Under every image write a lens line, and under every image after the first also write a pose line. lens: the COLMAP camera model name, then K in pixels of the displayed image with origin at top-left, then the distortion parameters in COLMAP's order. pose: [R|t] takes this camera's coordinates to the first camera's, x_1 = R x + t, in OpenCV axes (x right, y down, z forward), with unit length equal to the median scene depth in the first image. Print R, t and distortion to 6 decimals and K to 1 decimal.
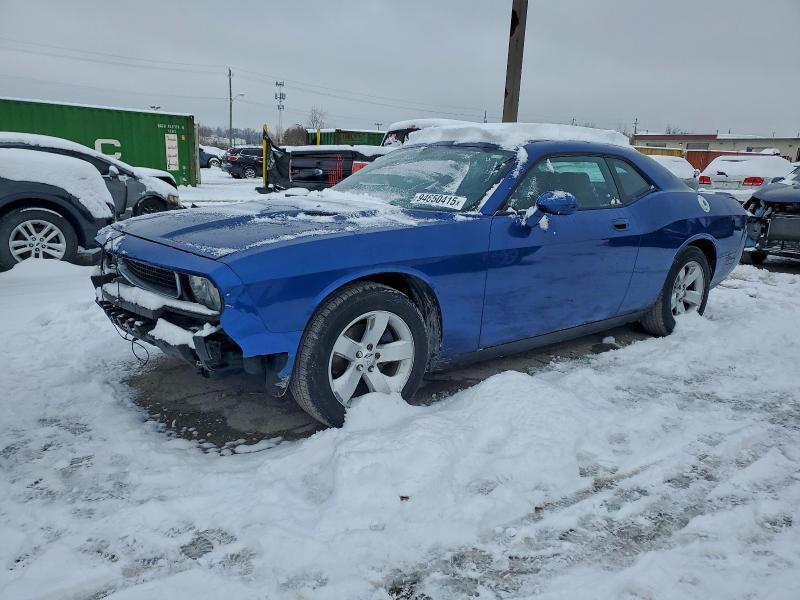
lens RADIAL K [[624.5, 0, 400.0], [0, 624.5, 300.0], [0, 0, 1]] dist [0.005086, 0.004800]
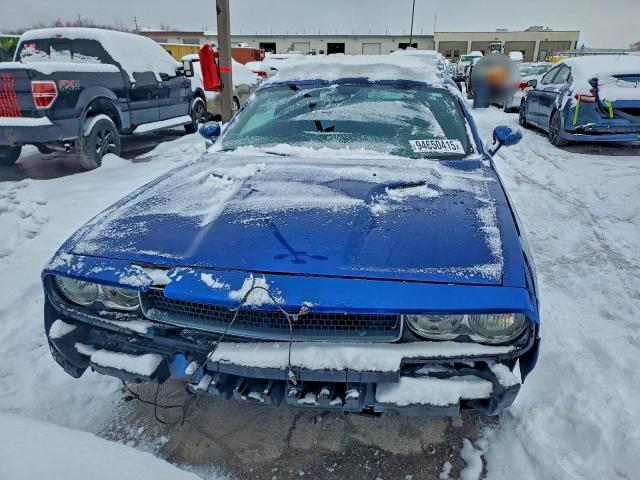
lens RADIAL K [[499.6, 0, 320.0], [0, 499.6, 240.0], [0, 0, 1]] dist [0.005086, 0.004800]
pose [[0.771920, -0.240896, 0.588310, -0.229016], [0.157220, 0.969016, 0.190496, -0.075621], [-0.615972, -0.054553, 0.785877, 0.183003]]
